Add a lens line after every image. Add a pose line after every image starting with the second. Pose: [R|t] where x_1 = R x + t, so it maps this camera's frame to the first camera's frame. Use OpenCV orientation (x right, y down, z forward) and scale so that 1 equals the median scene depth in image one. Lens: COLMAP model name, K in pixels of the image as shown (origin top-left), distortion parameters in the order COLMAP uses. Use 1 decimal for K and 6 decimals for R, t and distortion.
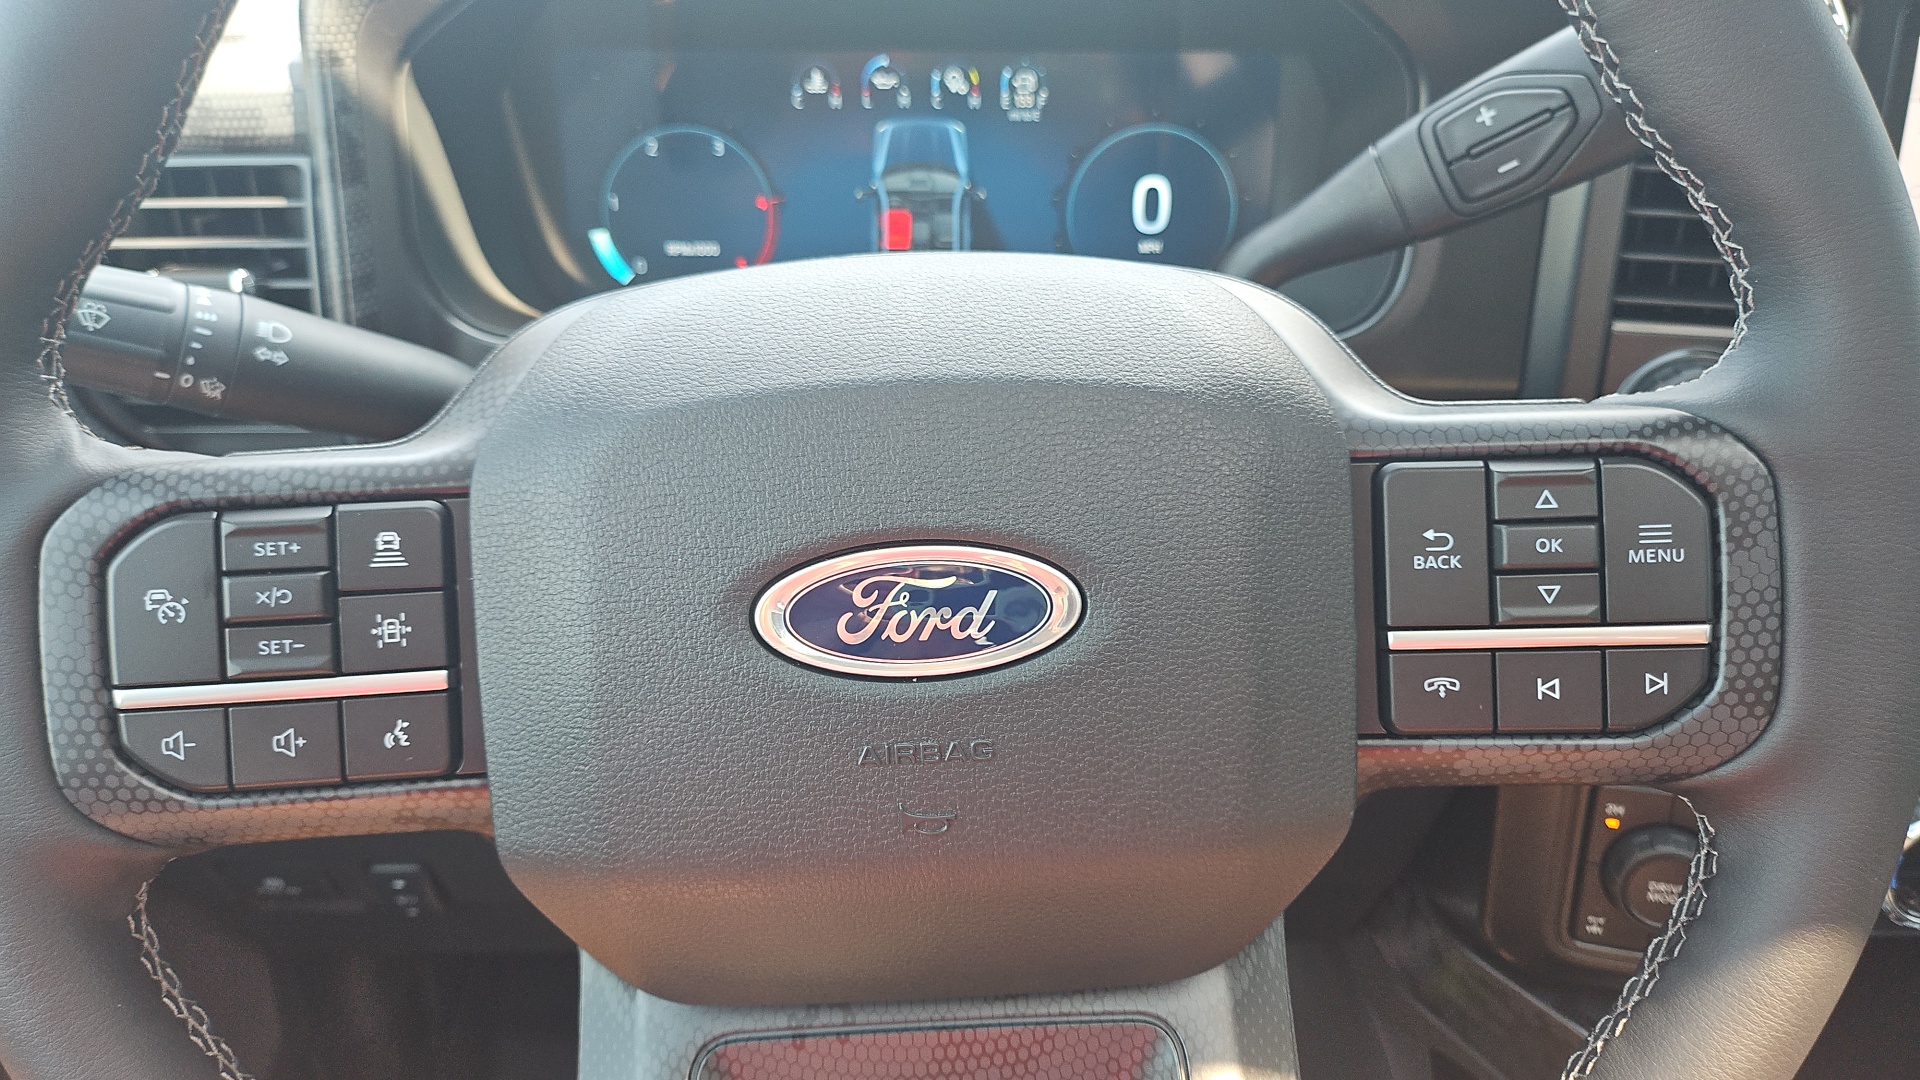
lens RADIAL K [[1355.7, 0, 946.1], [0, 1355.7, 527.5], [0, 0, 1]] dist [0.055784, -0.053777]
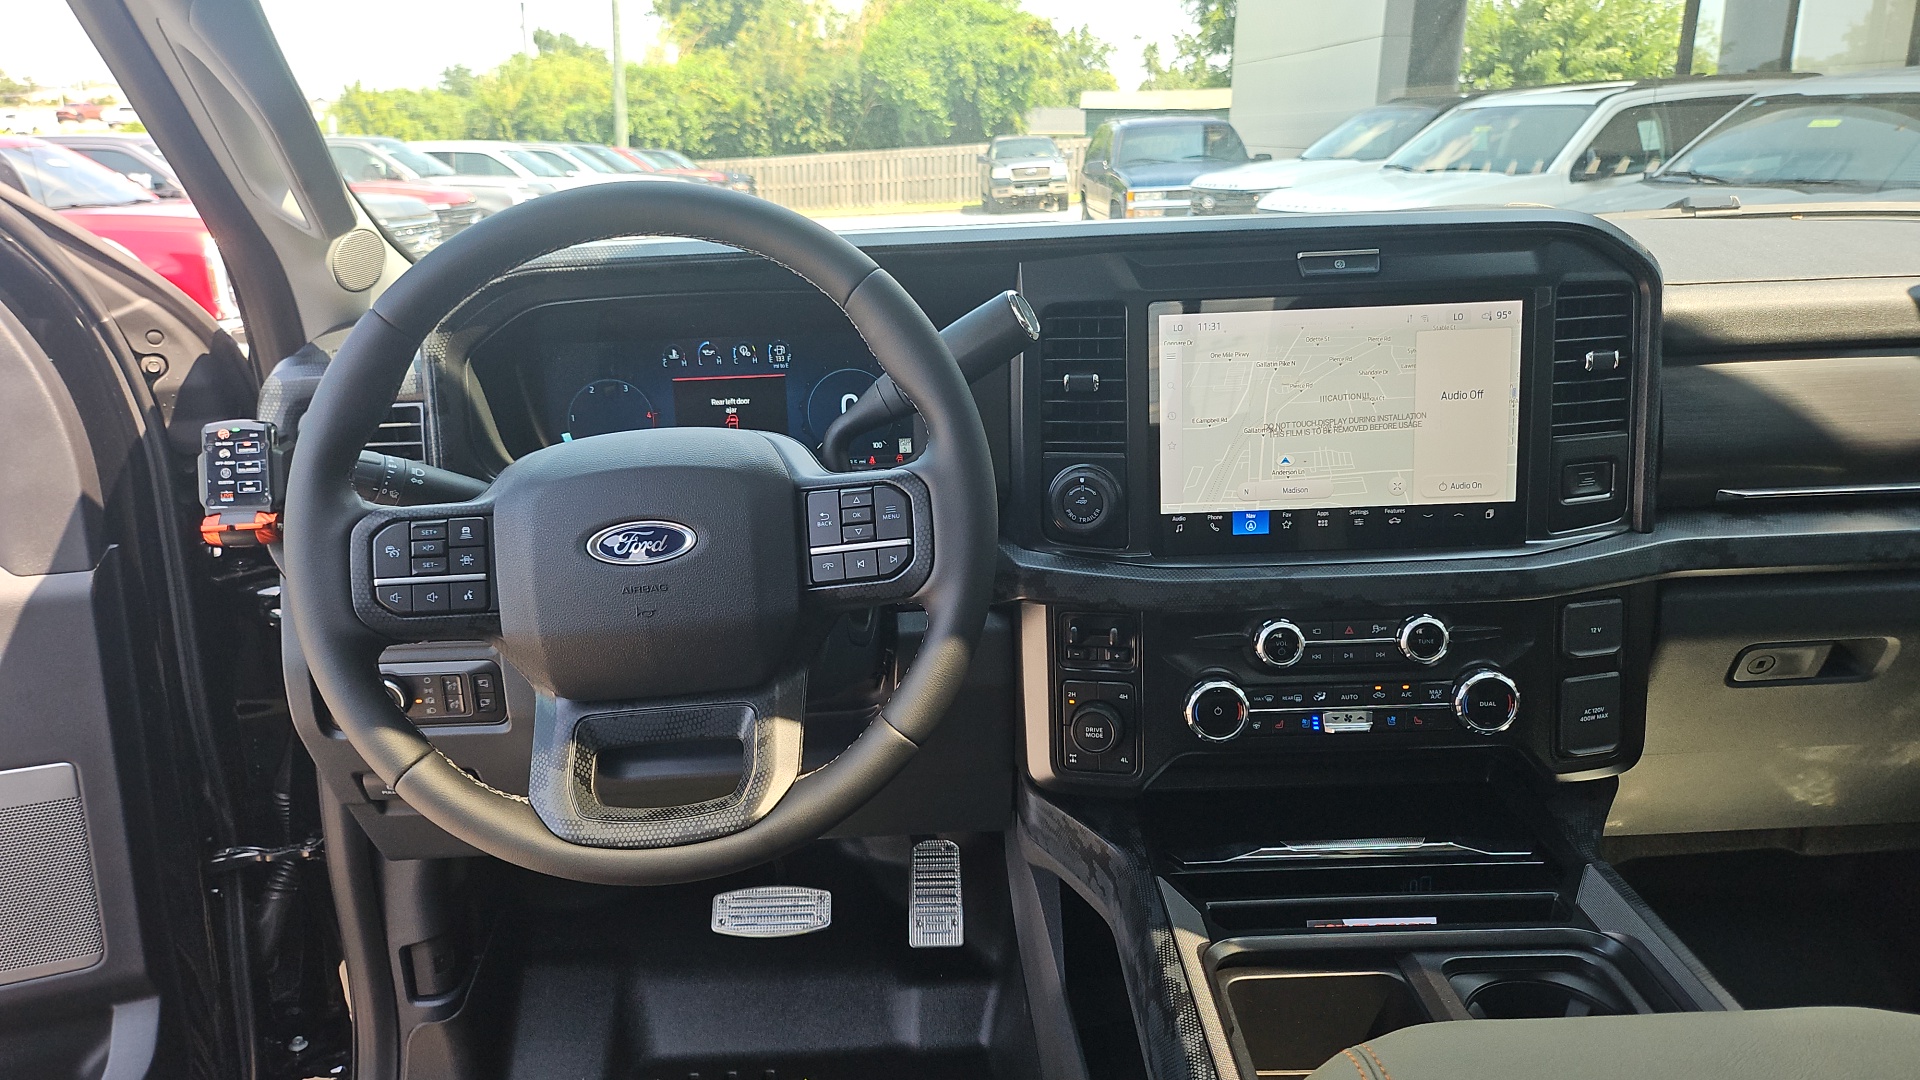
lens RADIAL K [[1355.7, 0, 970.2], [0, 1355.7, 552.6], [0, 0, 1]] dist [0.055784, -0.053777]
pose [[0.999121, -0.041340, -0.006974, 0.398910], [0.040071, 0.990559, -0.131102, 0.278138], [0.012328, 0.130707, 0.991344, -1.084300]]
